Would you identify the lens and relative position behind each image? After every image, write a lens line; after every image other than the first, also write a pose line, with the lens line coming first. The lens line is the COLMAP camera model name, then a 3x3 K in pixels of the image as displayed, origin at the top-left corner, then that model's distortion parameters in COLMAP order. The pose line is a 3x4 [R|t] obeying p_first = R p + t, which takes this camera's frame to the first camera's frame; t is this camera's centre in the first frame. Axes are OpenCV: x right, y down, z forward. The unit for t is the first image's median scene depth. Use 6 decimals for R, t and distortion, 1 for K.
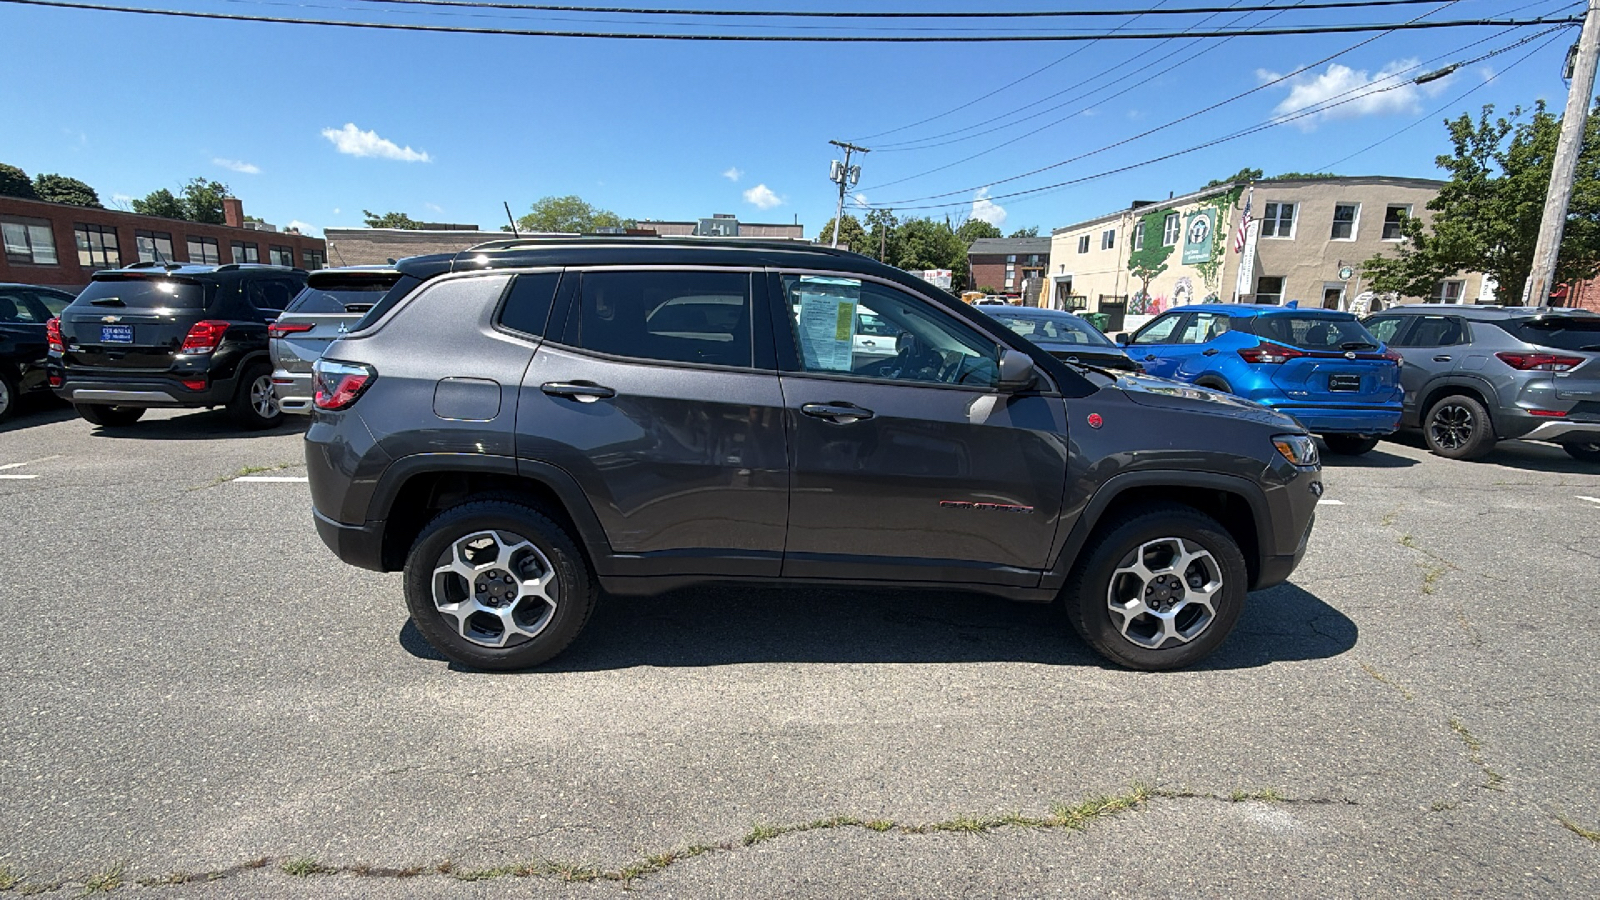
lens RADIAL K [[738.6, 0, 794.2], [0, 738.6, 446.3], [0, 0, 1]] dist [0.000335, 0.000343]
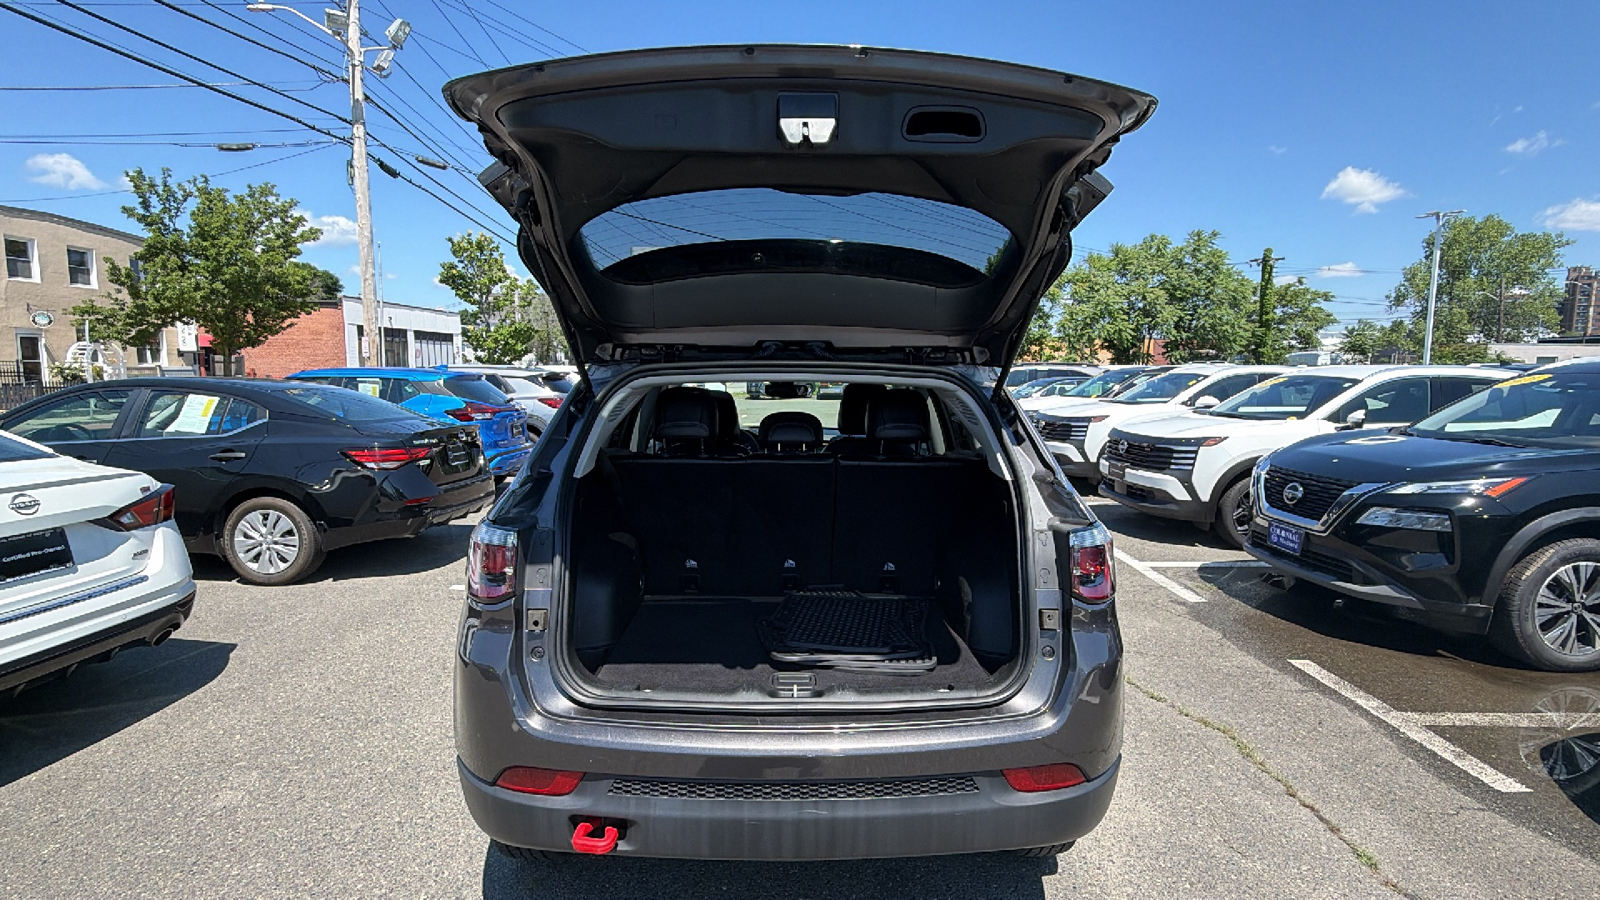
lens RADIAL K [[738.6, 0, 799.7], [0, 738.6, 447.1], [0, 0, 1]] dist [0.000335, 0.000343]
pose [[0.019735, -0.127952, 0.991584, -0.115174], [0.184691, 0.975175, 0.122159, -0.027943], [-0.982599, 0.180726, 0.042876, 0.110333]]
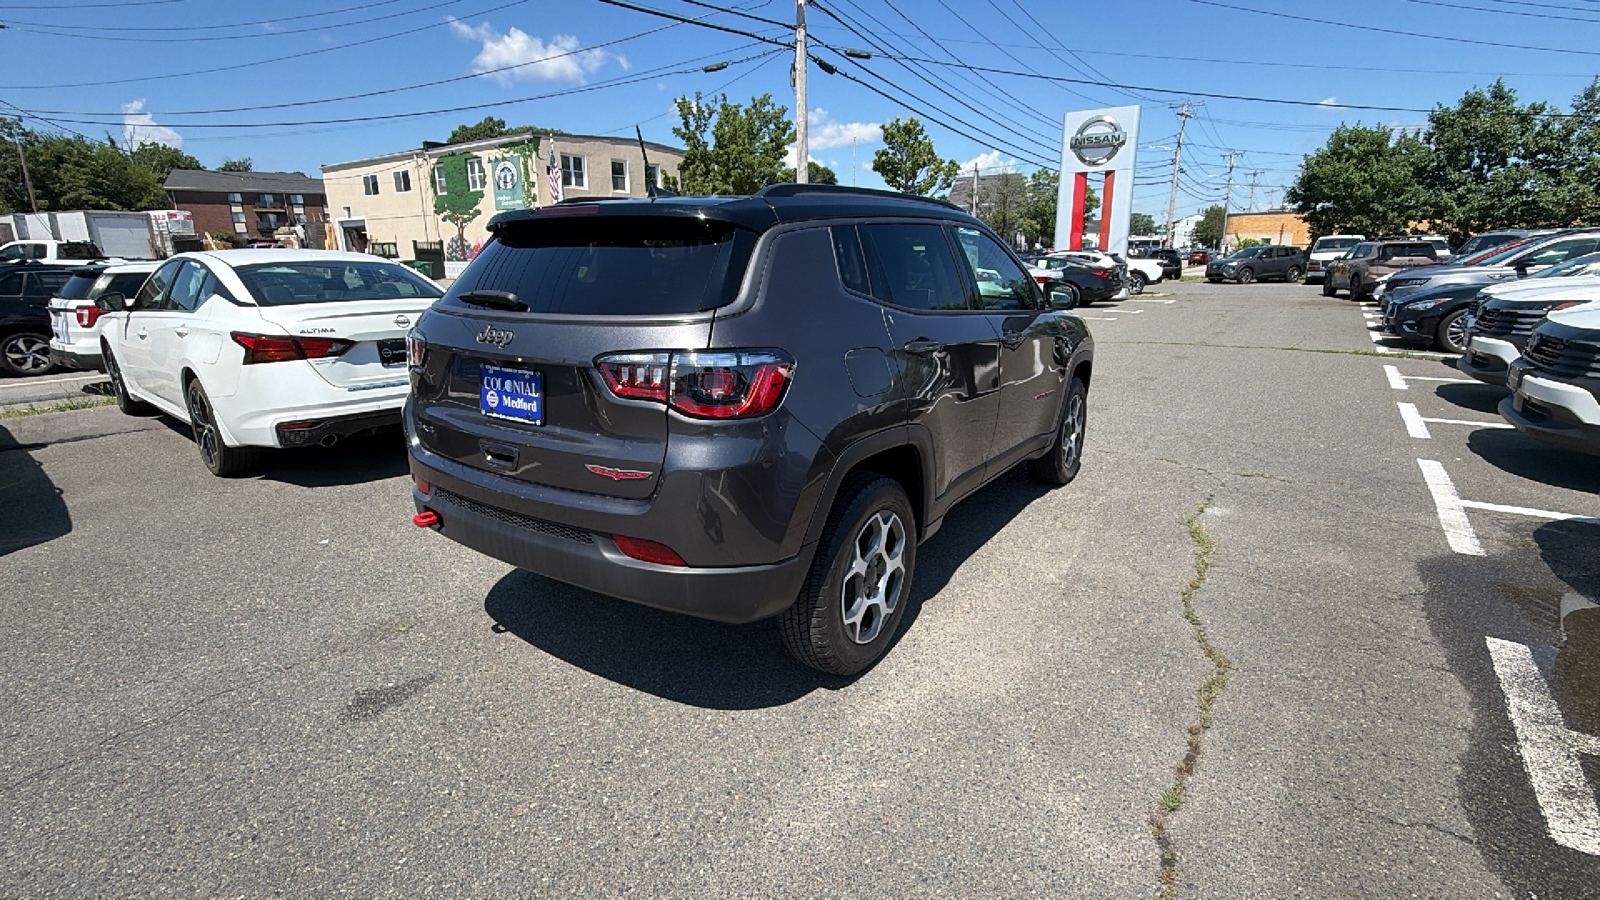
lens RADIAL K [[738.6, 0, 797.4], [0, 738.6, 448.5], [0, 0, 1]] dist [0.000335, 0.000343]
pose [[0.596593, -0.230855, 0.768624, -0.104978], [0.174093, 0.972156, 0.156858, -0.011193], [-0.783434, 0.040232, 0.620171, 0.046415]]
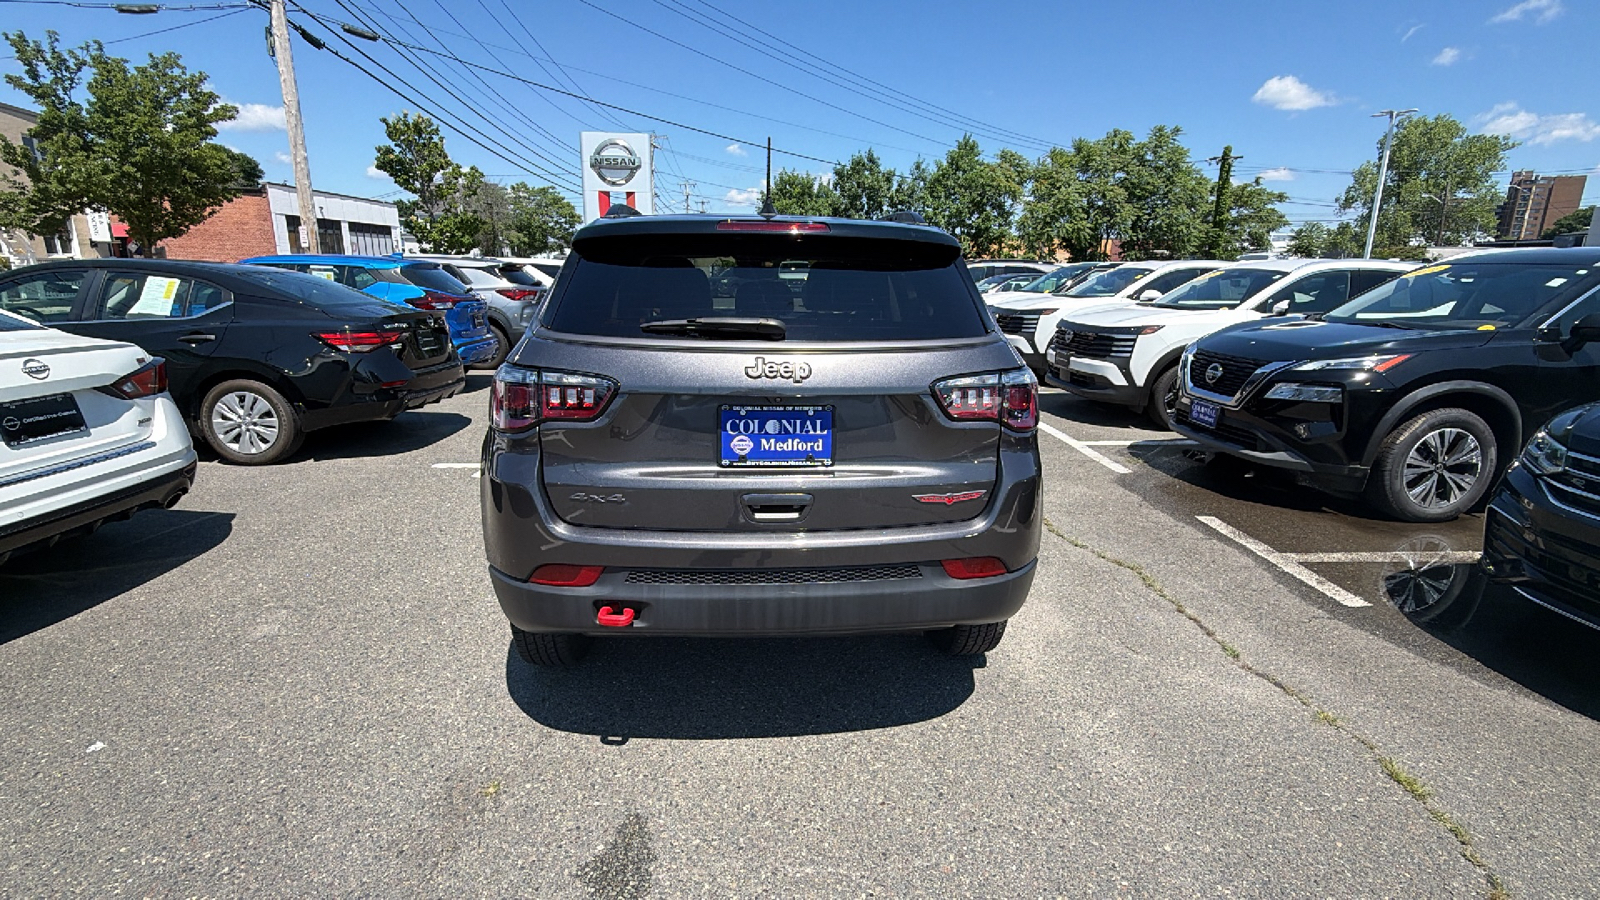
lens RADIAL K [[738.6, 0, 800.0], [0, 738.6, 451.7], [0, 0, 1]] dist [0.000335, 0.000343]
pose [[-0.036775, -0.262579, 0.964209, -0.126579], [0.176116, 0.948057, 0.264898, -0.025360], [-0.983682, 0.179554, 0.011380, 0.112520]]
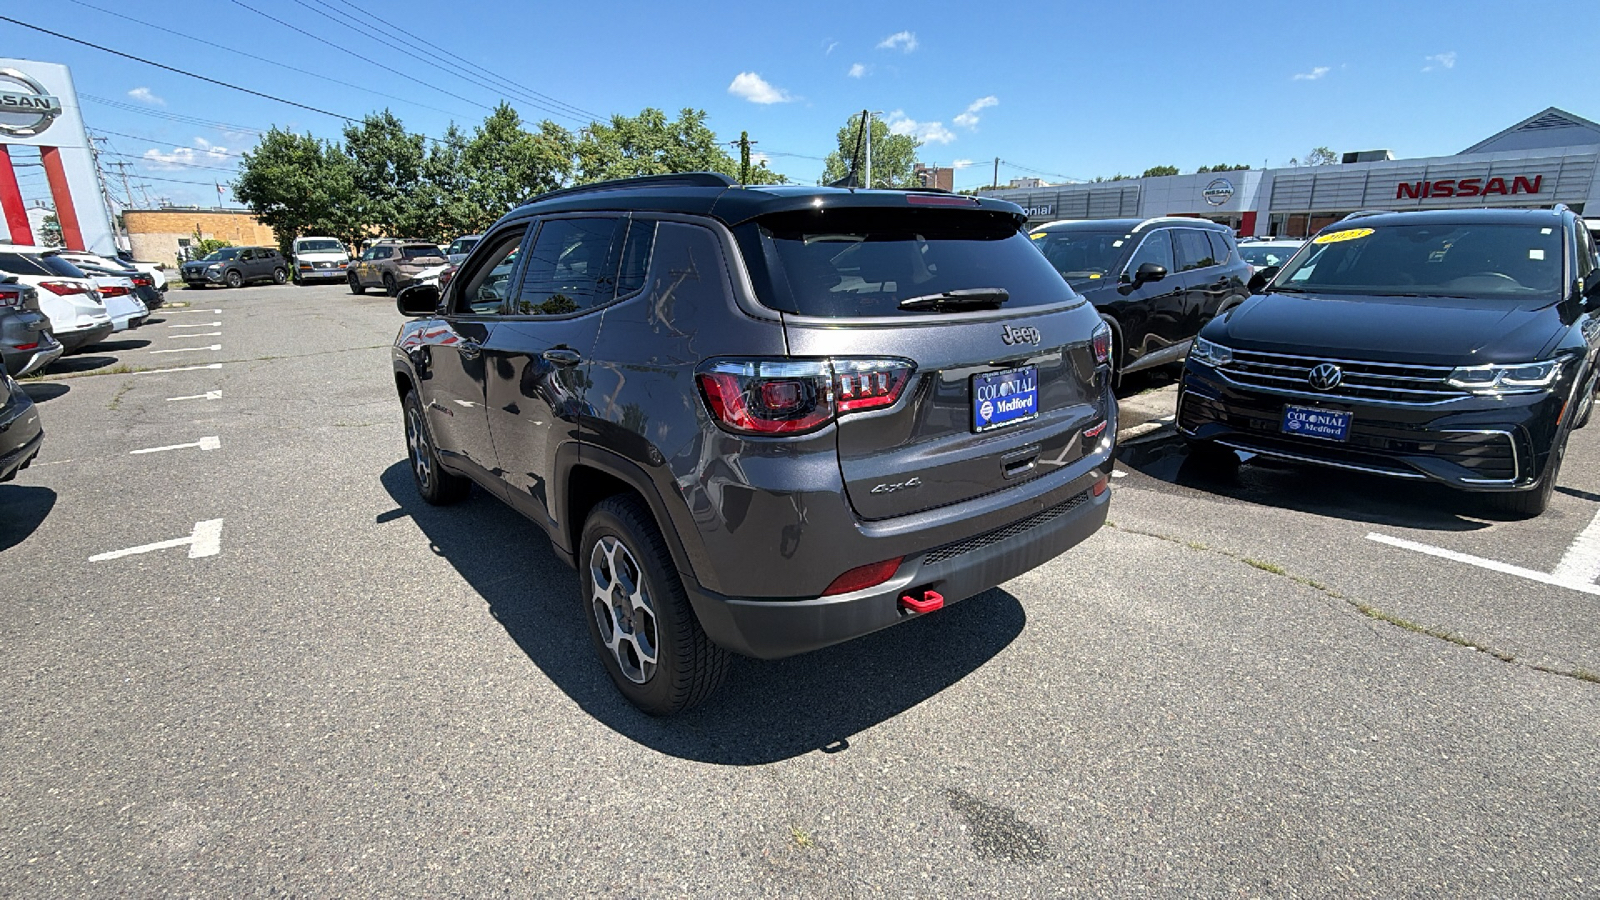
lens RADIAL K [[738.6, 0, 806.1], [0, 738.6, 448.8], [0, 0, 1]] dist [0.000335, 0.000343]
pose [[-0.601693, -0.228169, 0.765444, -0.106832], [0.148198, 0.909798, 0.387693, -0.035319], [-0.784859, 0.346710, -0.513604, 0.167422]]
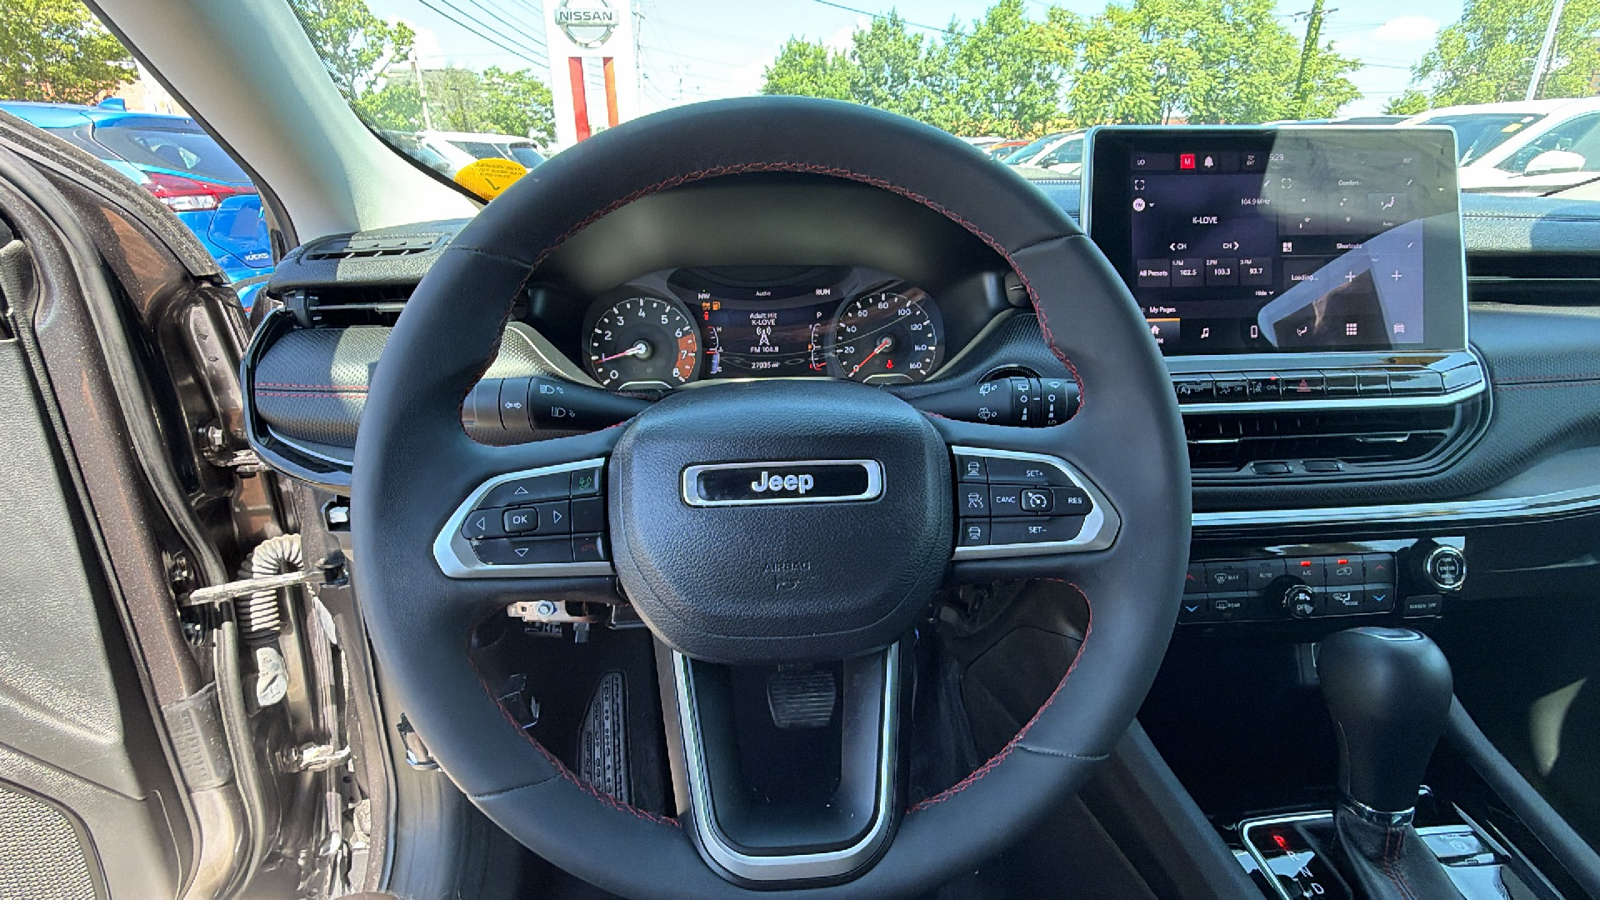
lens RADIAL K [[738.6, 0, 798.8], [0, 738.6, 439.2], [0, 0, 1]] dist [0.000335, 0.000343]
pose [[-0.035644, -0.370478, 0.928157, 0.007445], [0.193284, 0.908656, 0.370116, -0.016845], [-0.980495, 0.192590, 0.039220, 0.128986]]
